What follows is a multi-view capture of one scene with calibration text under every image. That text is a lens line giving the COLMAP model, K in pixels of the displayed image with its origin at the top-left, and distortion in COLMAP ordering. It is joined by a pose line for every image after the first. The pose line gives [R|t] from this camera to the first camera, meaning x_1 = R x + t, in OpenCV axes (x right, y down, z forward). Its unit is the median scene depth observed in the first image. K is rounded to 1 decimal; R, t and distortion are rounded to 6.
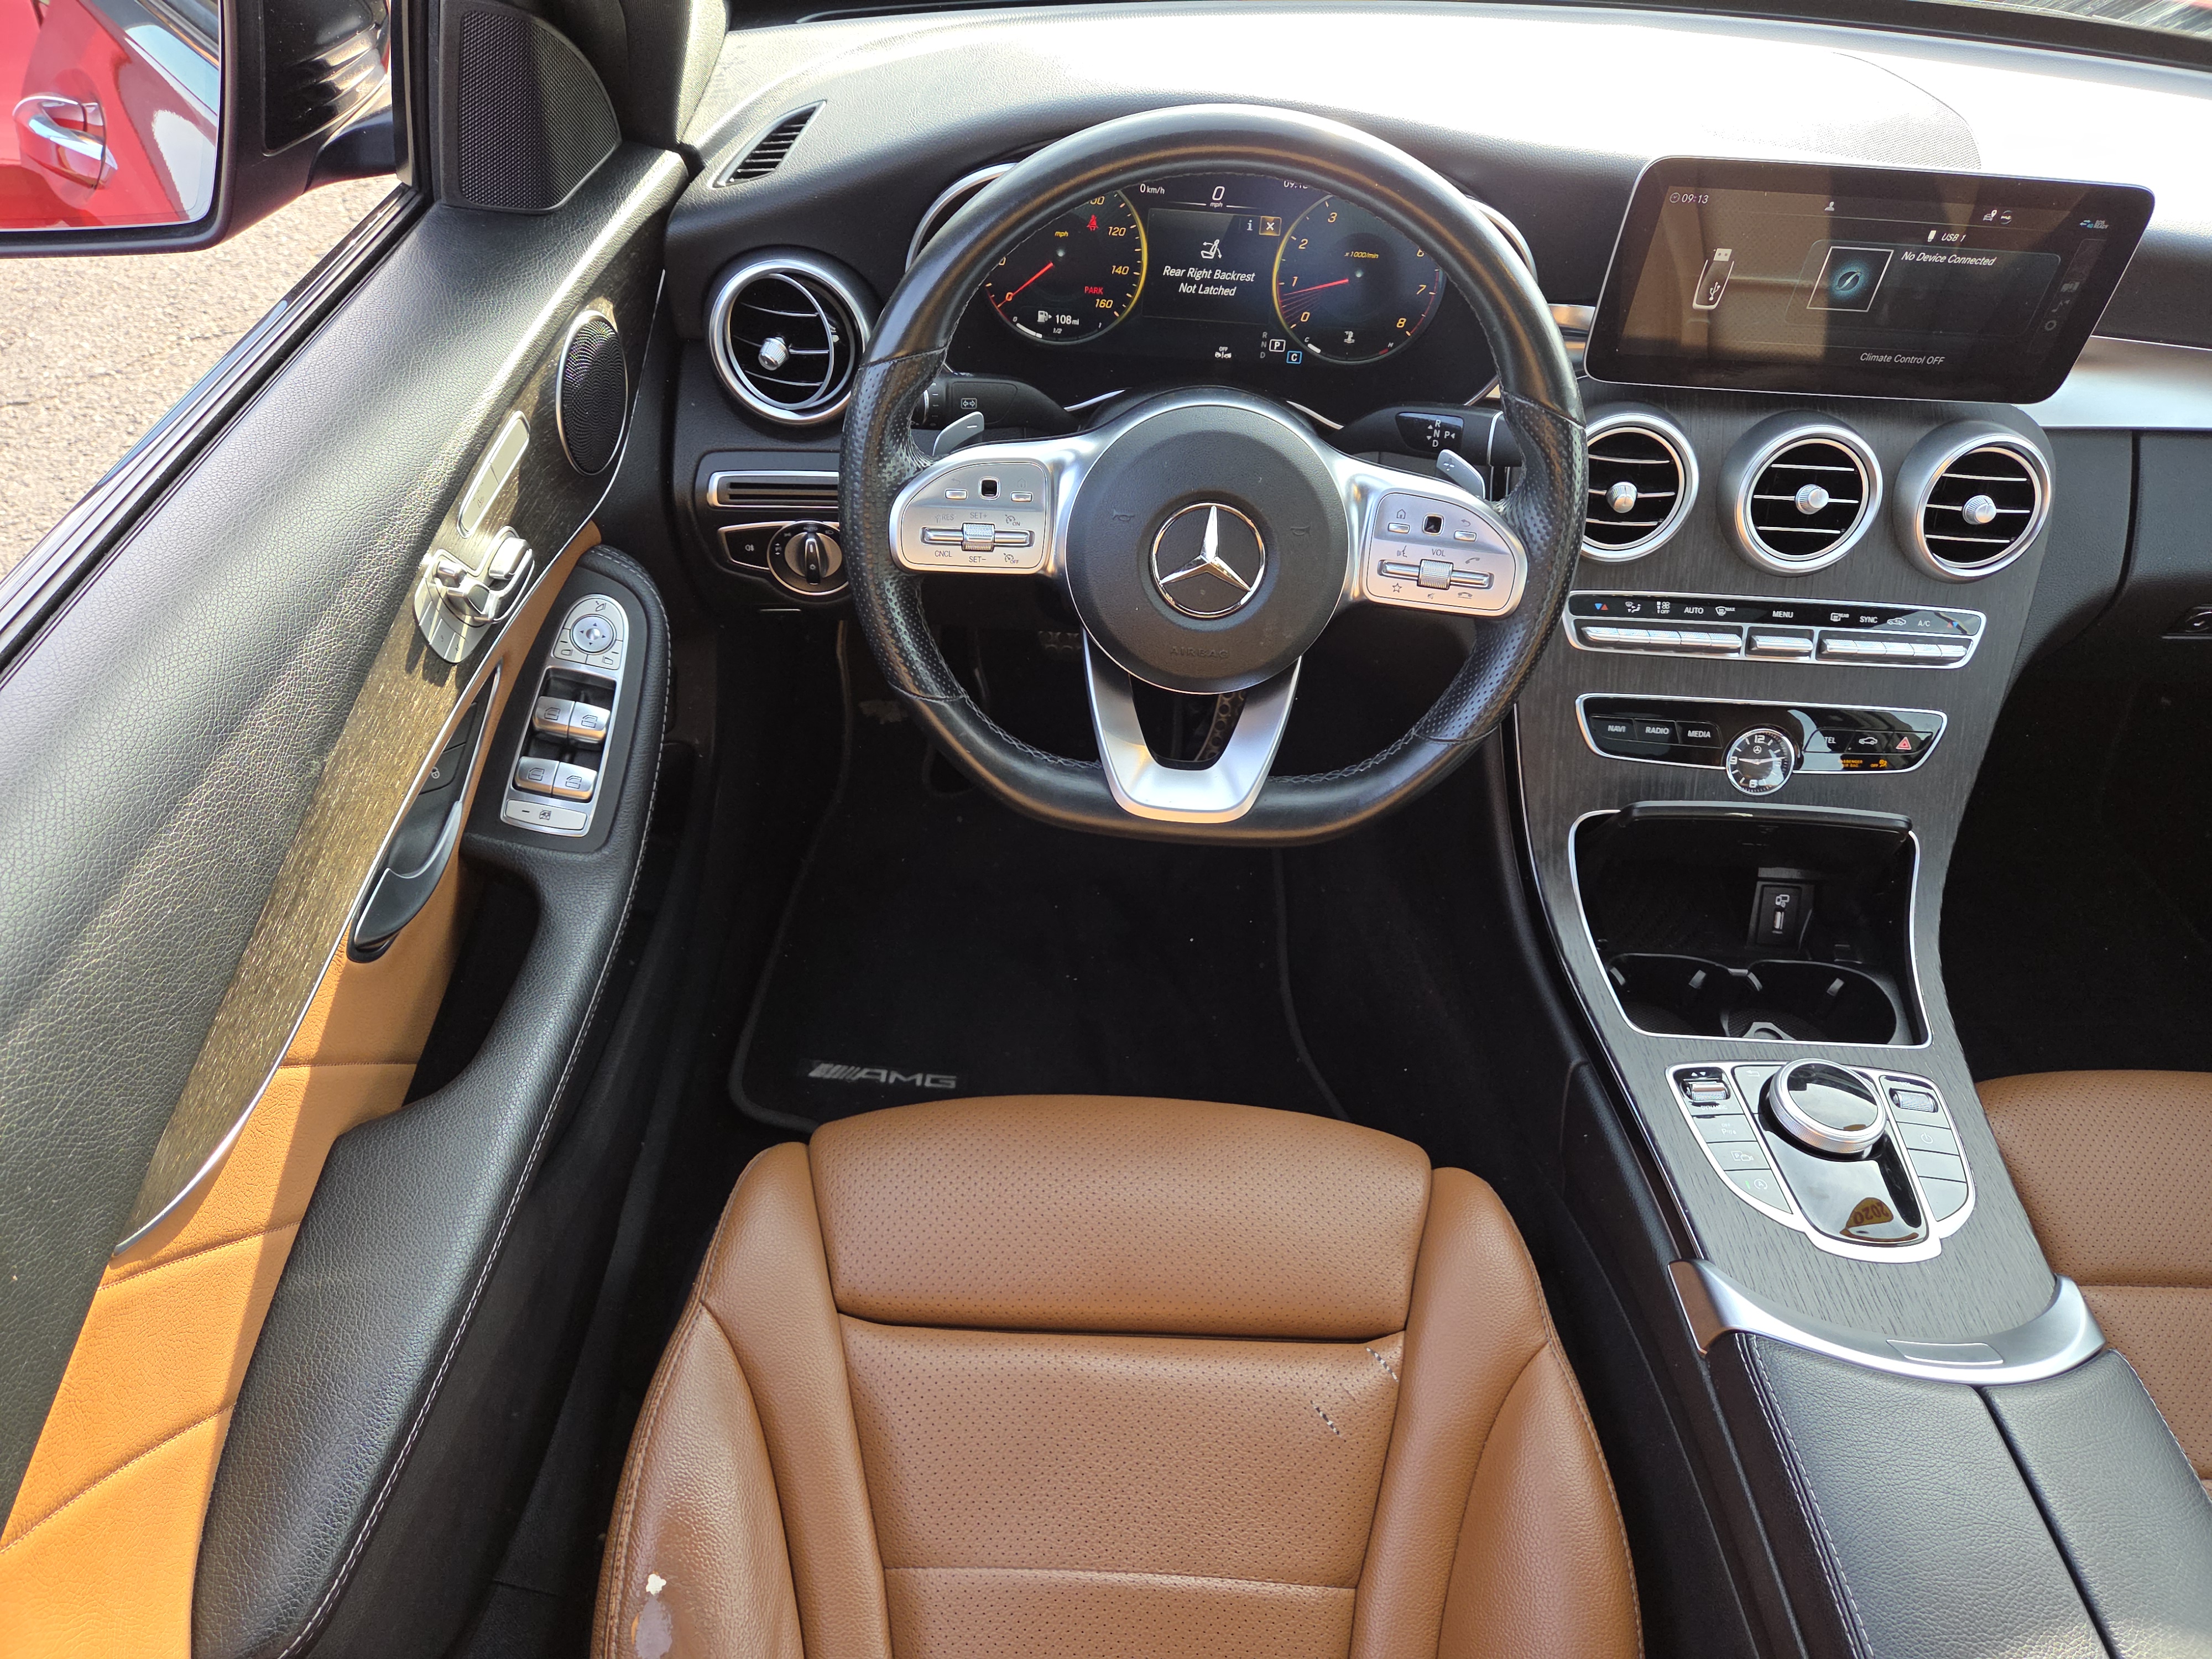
lens RADIAL K [[1498.1, 0, 1106.0], [0, 1498.1, 829.5], [0, 0, 1]] dist [0.080286, -0.074313]
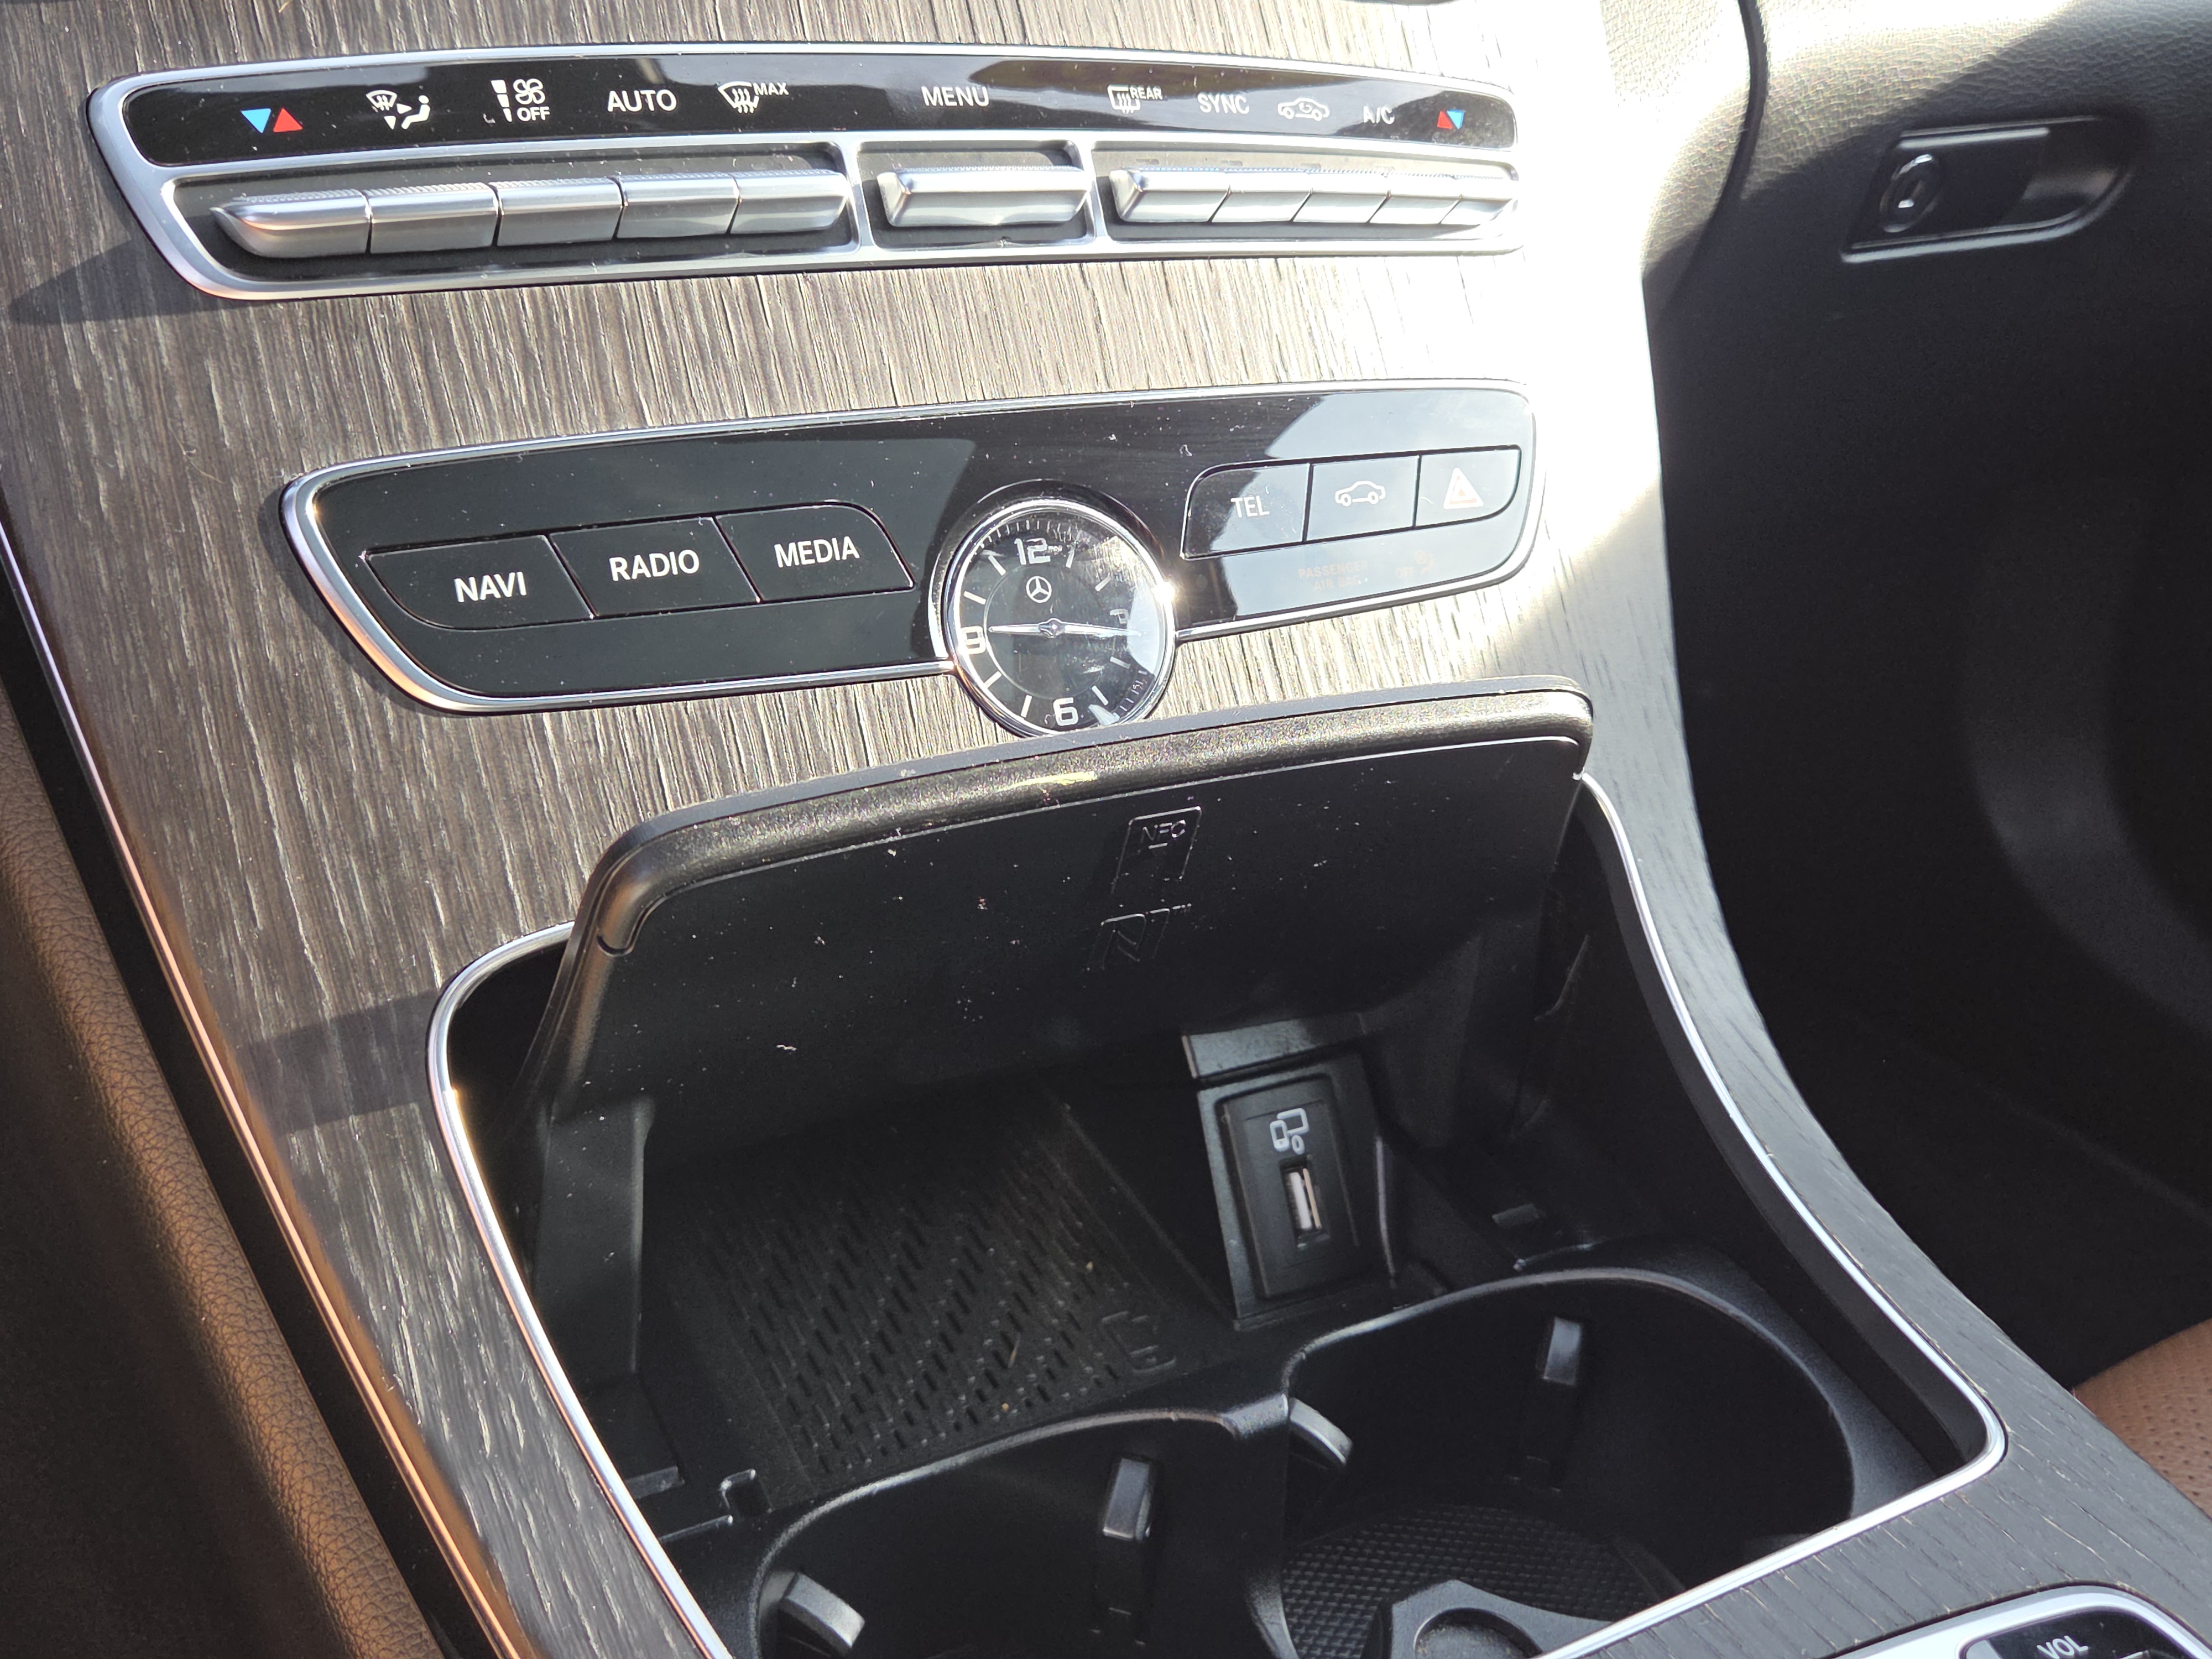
lens RADIAL K [[2019.7, 0, 1106.0], [0, 2019.7, 829.5], [0, 0, 1]] dist [-0.008587, -0.006875]
pose [[0.874389, -0.217132, 0.433933, 0.281252], [0.331634, 0.920242, -0.207780, 0.068051], [-0.354208, 0.325588, 0.876658, 0.711255]]
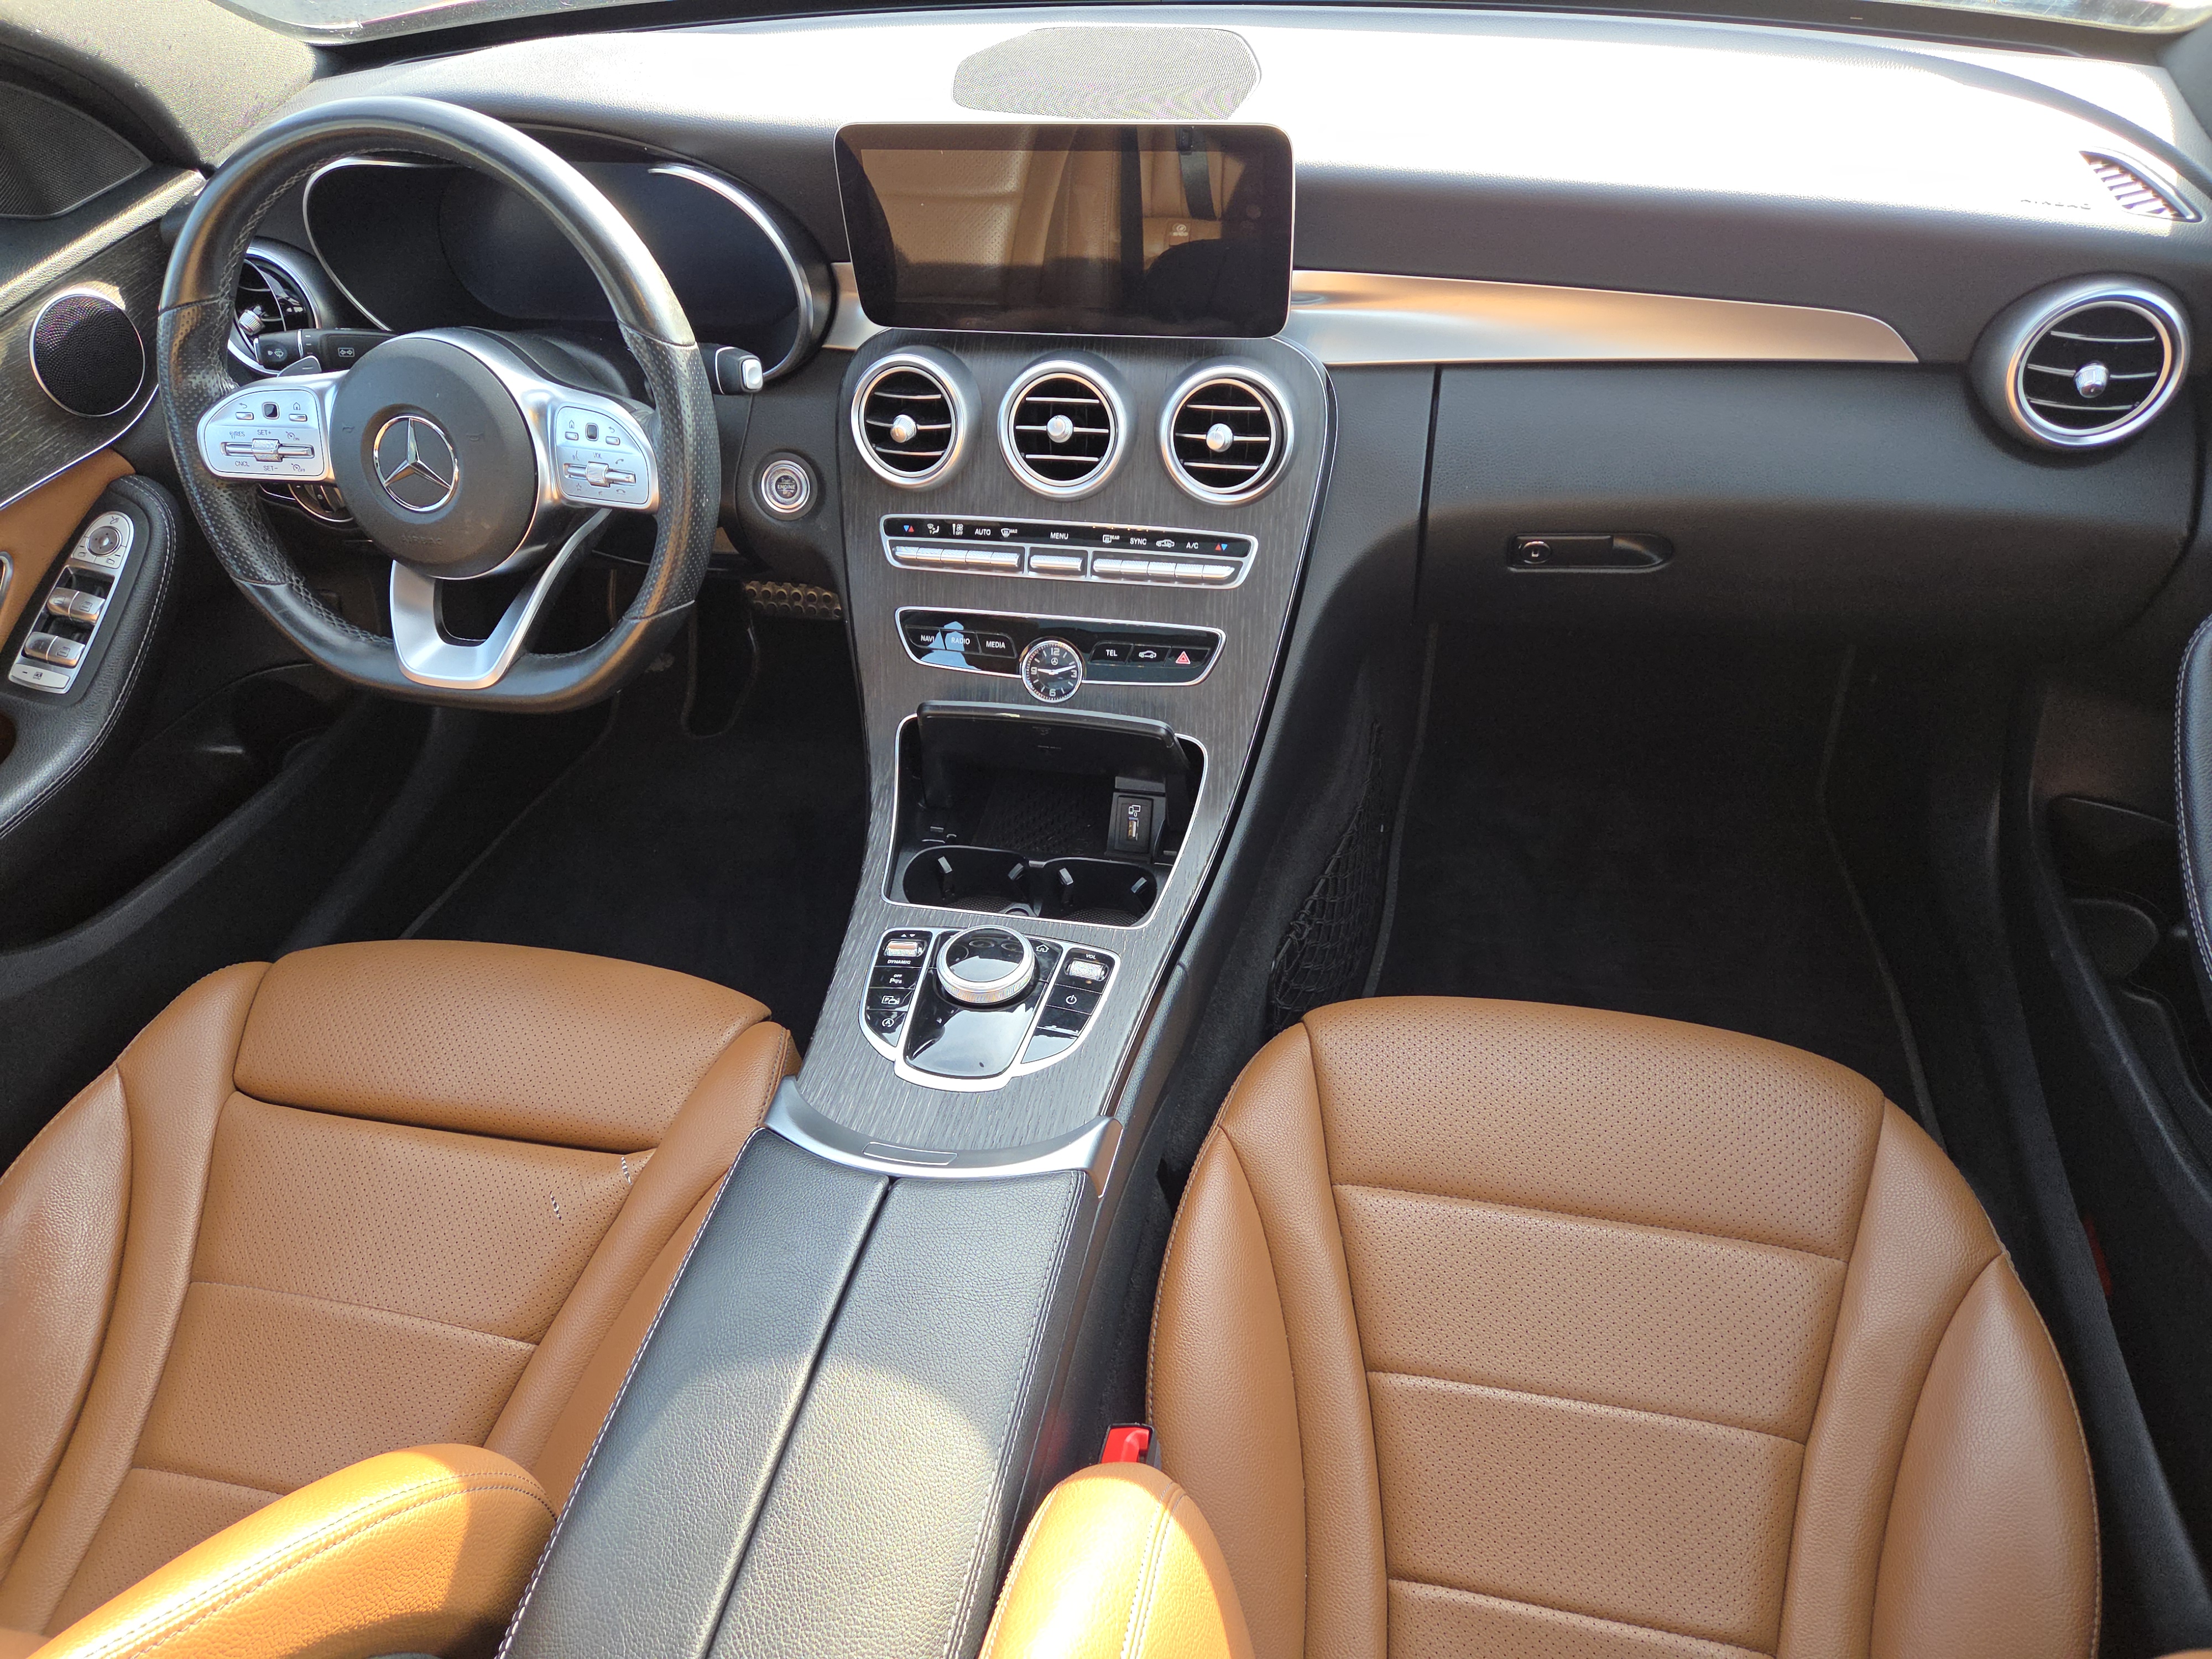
lens RADIAL K [[1498.1, 0, 1106.0], [0, 1498.1, 829.5], [0, 0, 1]] dist [0.080286, -0.074313]
pose [[0.969773, 0.042773, -0.240231, 0.751604], [-0.051103, 0.998285, -0.028551, 0.100861], [0.238598, 0.039965, 0.970296, -0.042326]]
